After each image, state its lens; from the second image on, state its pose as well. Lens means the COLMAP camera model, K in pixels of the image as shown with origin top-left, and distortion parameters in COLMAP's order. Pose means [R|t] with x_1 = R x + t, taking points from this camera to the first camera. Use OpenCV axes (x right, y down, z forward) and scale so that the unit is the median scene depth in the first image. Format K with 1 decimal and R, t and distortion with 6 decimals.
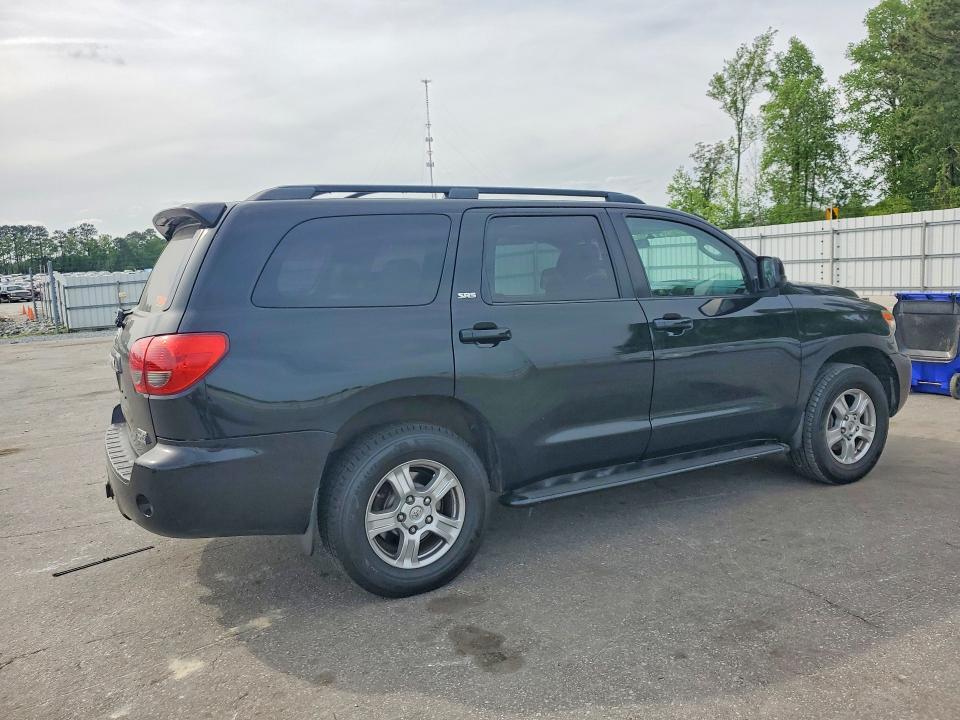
lens RADIAL K [[788.7, 0, 480.0], [0, 788.7, 360.0], [0, 0, 1]] dist [0.001108, -0.002084]
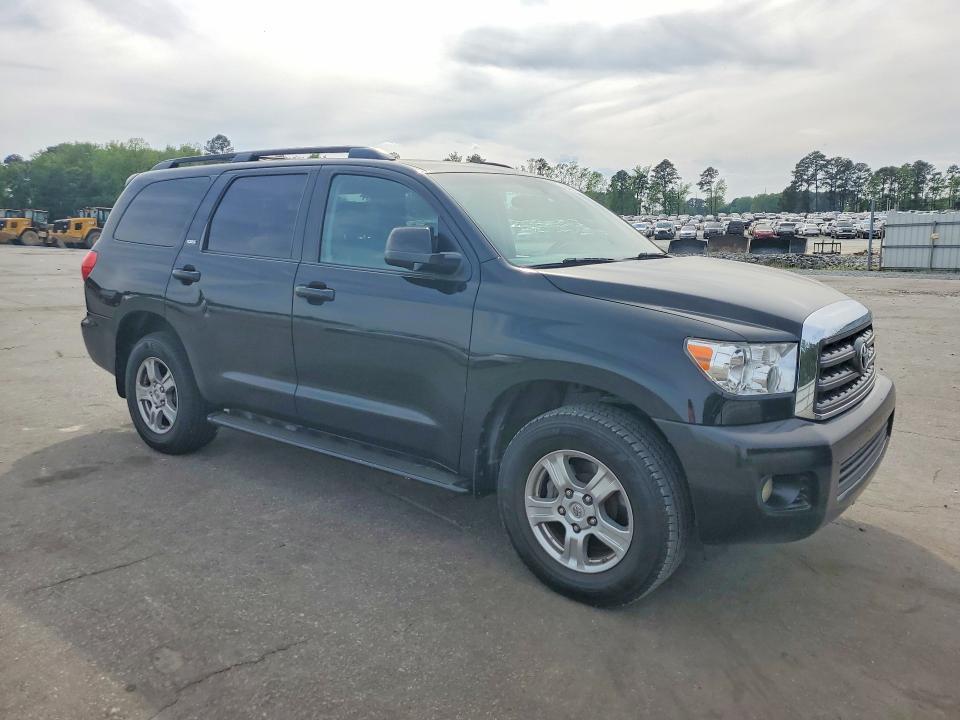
lens RADIAL K [[780.9, 0, 480.0], [0, 780.9, 360.0], [0, 0, 1]] dist [0.007588, 0.008678]
pose [[0.385006, 0.211245, -0.898413, 1.145868], [-0.134614, 0.975896, 0.171775, -0.150984], [0.913044, 0.054805, 0.404163, 0.801569]]
